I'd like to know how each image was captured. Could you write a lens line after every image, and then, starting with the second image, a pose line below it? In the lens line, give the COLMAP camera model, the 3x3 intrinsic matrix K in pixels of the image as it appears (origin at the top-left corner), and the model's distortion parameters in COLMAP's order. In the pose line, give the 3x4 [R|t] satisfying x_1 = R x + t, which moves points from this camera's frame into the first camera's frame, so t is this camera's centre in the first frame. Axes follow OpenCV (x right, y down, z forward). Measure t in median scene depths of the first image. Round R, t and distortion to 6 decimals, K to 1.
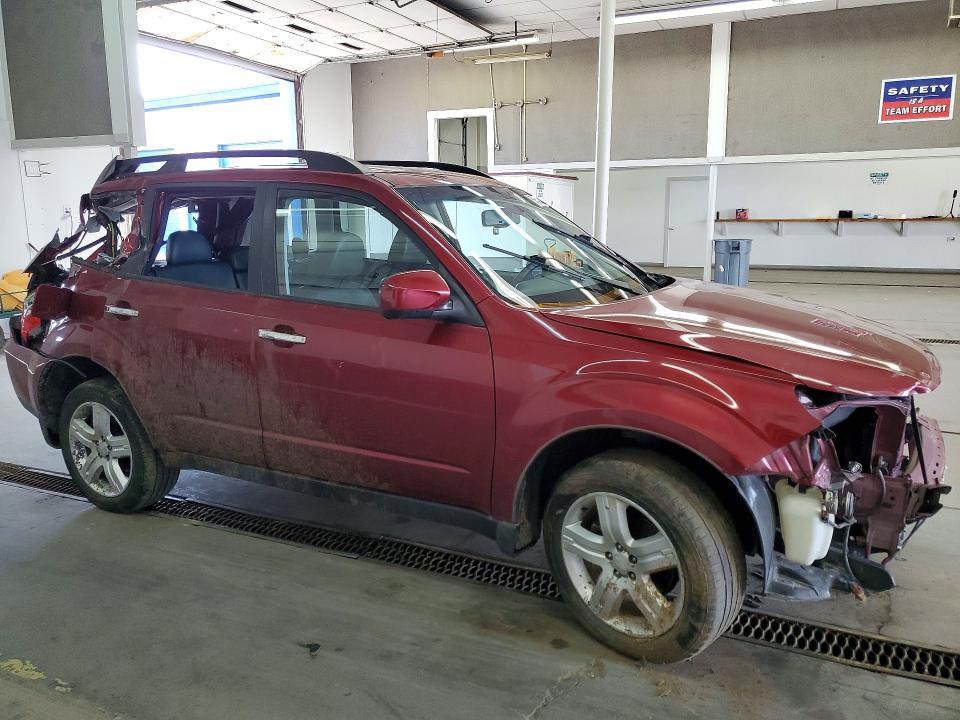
lens RADIAL K [[784.8, 0, 488.8], [0, 784.8, 357.3], [0, 0, 1]] dist [-0.006079, -0.009358]
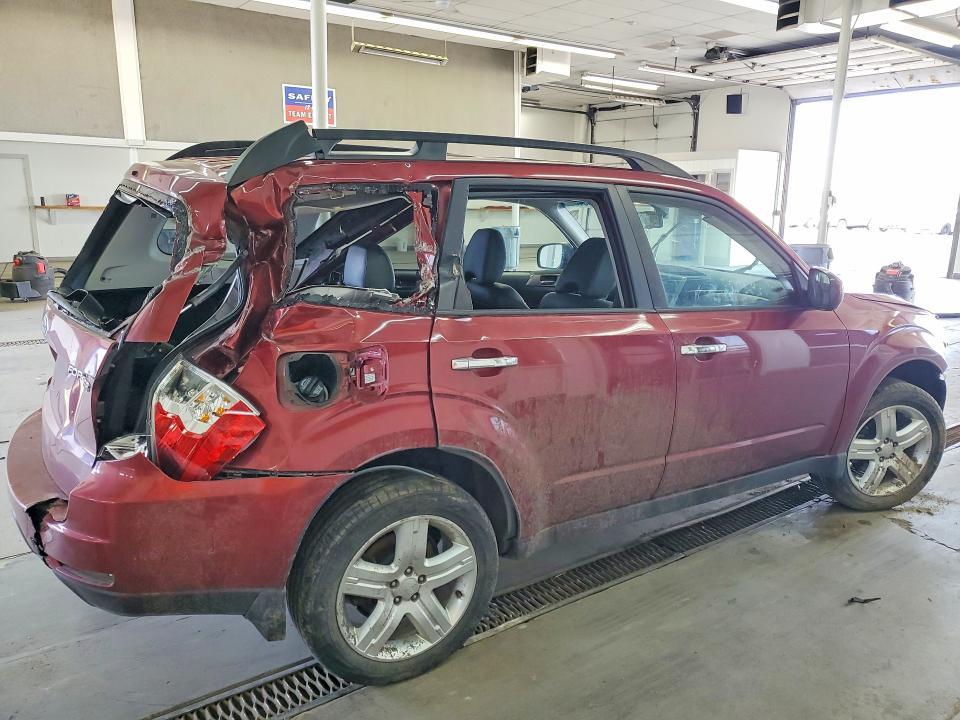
lens RADIAL K [[784.8, 0, 488.8], [0, 784.8, 366.5], [0, 0, 1]] dist [-0.006079, -0.009358]
pose [[0.442240, -0.163564, 0.881856, -0.998069], [0.134200, 0.984229, 0.115252, -0.123361], [-0.886800, 0.067376, 0.457216, 0.642531]]
